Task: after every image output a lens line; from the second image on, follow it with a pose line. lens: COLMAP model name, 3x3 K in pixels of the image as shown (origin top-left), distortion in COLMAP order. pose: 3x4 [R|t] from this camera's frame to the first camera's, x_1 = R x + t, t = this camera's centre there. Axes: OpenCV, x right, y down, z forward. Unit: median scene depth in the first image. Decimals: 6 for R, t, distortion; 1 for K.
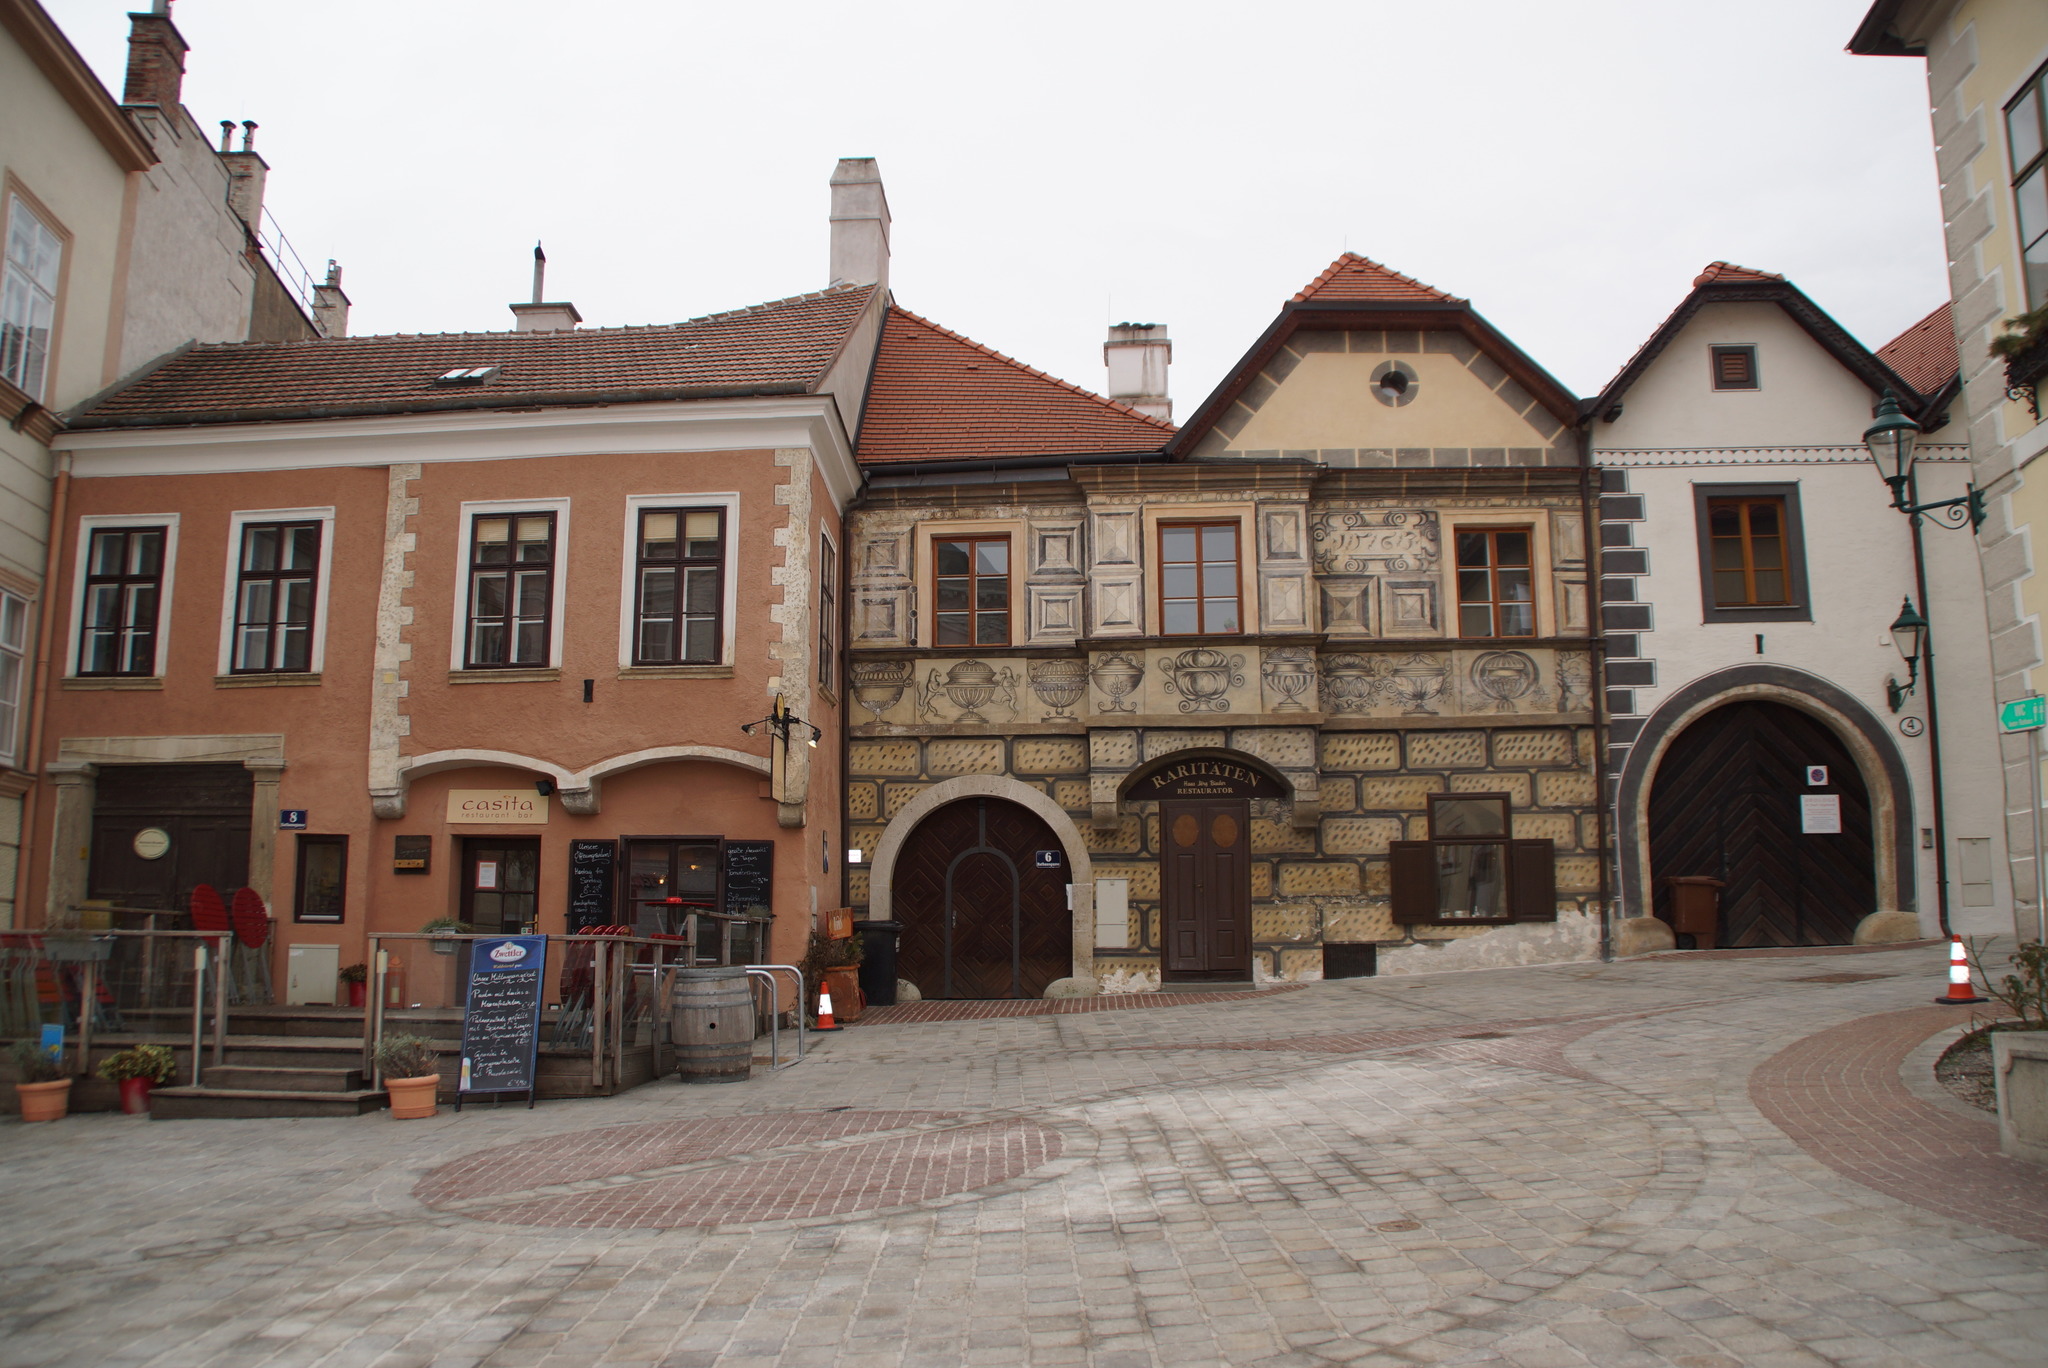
lens RADIAL K [[1692.5, 0, 1067.4], [0, 1692.5, 684.5], [0, 0, 1]] dist [-0.168375, 0.125962]
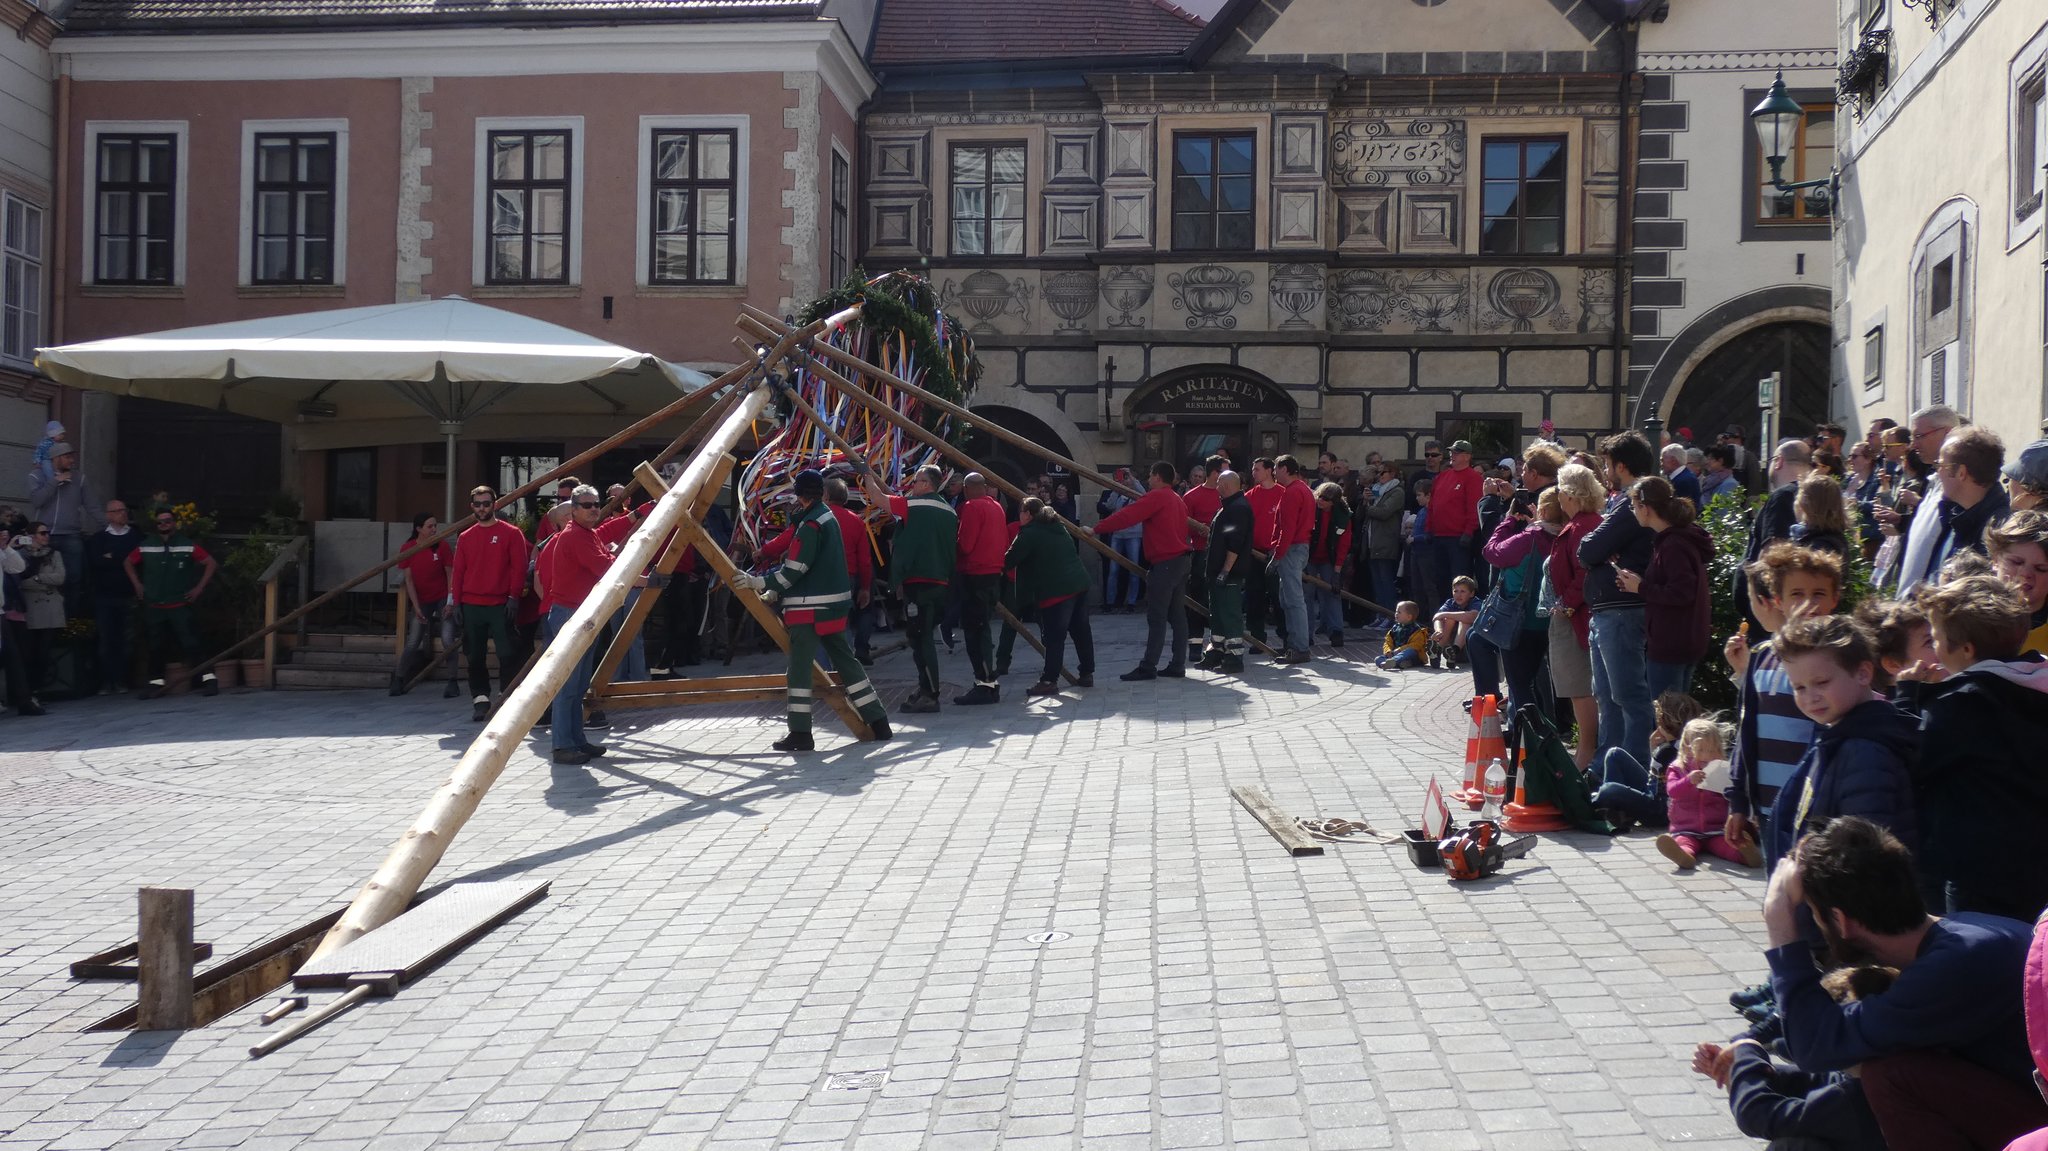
lens RADIAL K [[1931.9, 0, 1024.0], [0, 1931.9, 575.5], [0, 0, 1]] dist [-0.001443, -0.002517]
pose [[0.998066, 0.020260, -0.058777, 0.038399], [-0.010357, 0.986384, 0.164130, -0.025194], [0.061302, -0.163204, 0.984686, -0.162243]]
